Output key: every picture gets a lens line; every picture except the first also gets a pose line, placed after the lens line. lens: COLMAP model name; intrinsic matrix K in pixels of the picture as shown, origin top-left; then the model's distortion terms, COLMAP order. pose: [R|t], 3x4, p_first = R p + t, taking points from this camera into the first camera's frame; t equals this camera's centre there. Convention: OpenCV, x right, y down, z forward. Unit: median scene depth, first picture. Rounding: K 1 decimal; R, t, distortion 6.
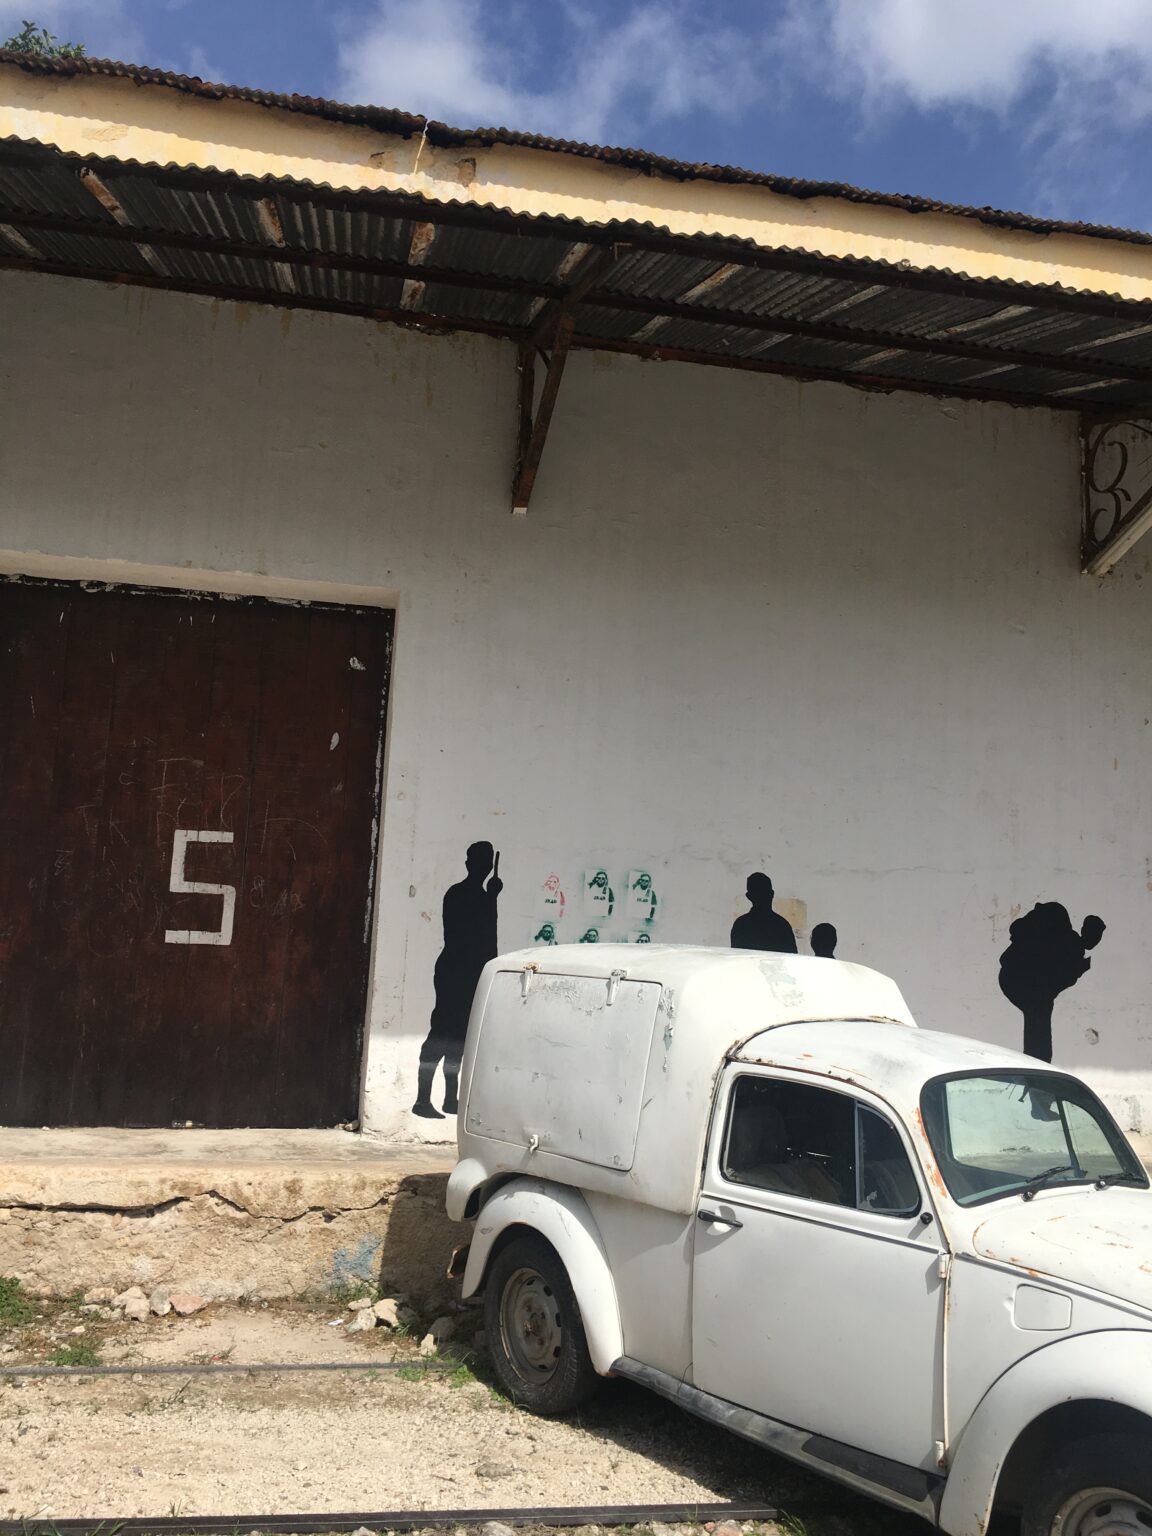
lens RADIAL K [[1306.4, 0, 576.0], [0, 1306.4, 768.0], [0, 0, 1]] dist [0.072994, -0.086438]
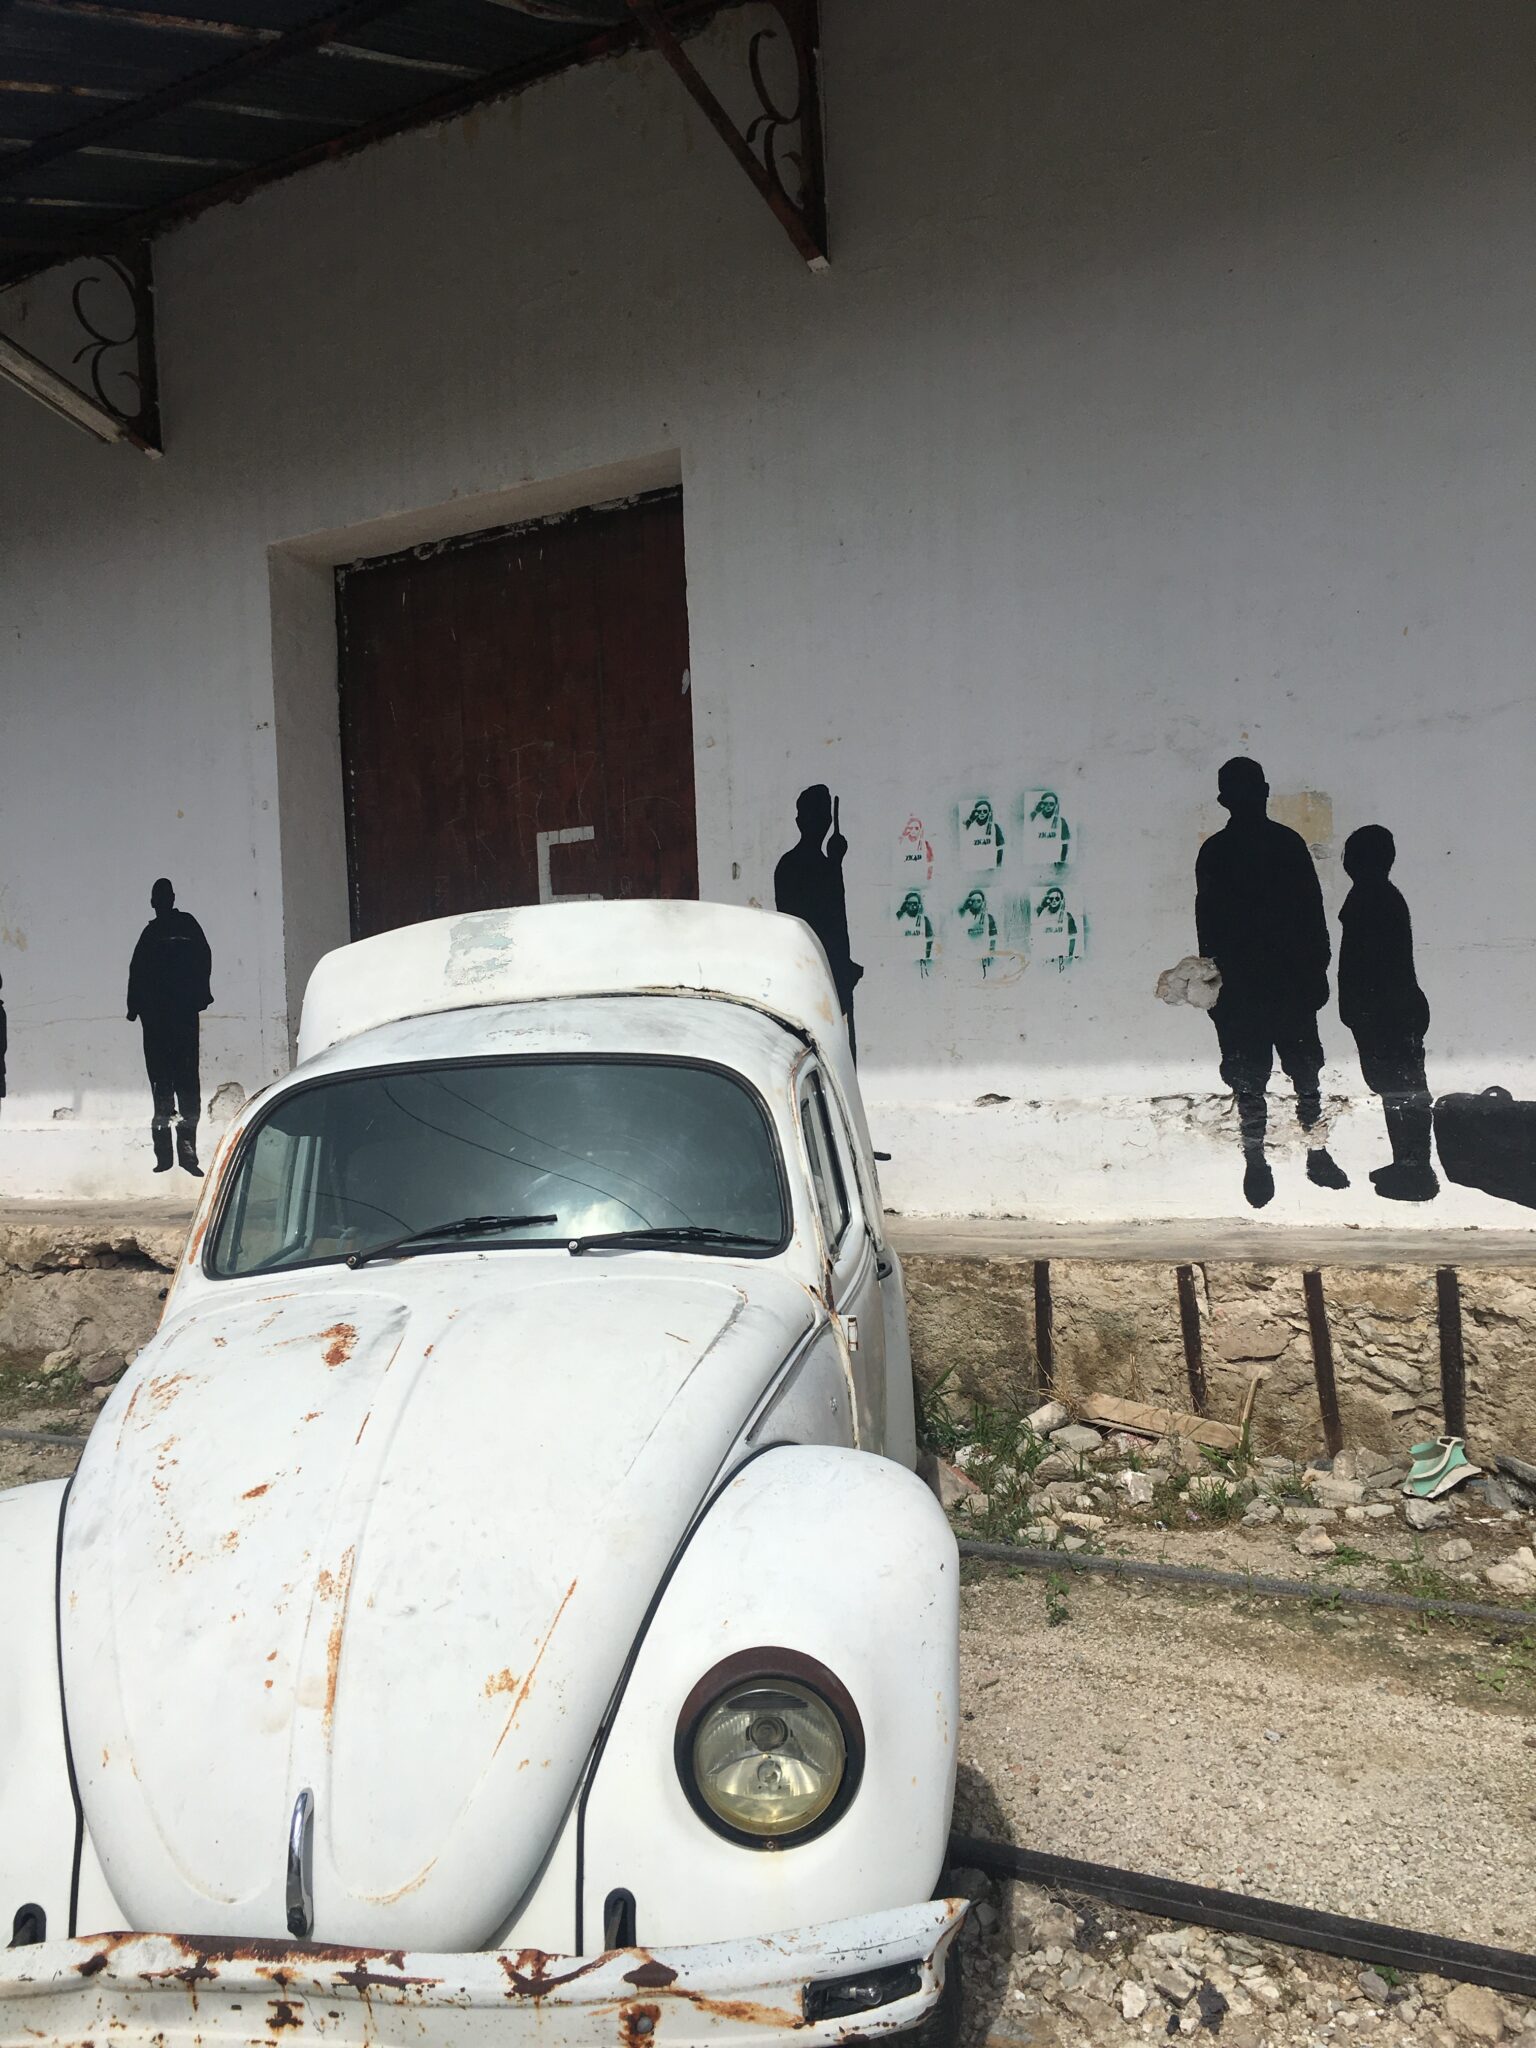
lens RADIAL K [[1741.9, 0, 768.0], [0, 1741.9, 1024.0], [0, 0, 1]] dist [0.072994, -0.086438]
pose [[0.750832, -0.076113, -0.656093, 0.492033], [0.178666, 0.979710, 0.090809, 0.089806], [0.635870, -0.185403, 0.749196, 0.271356]]
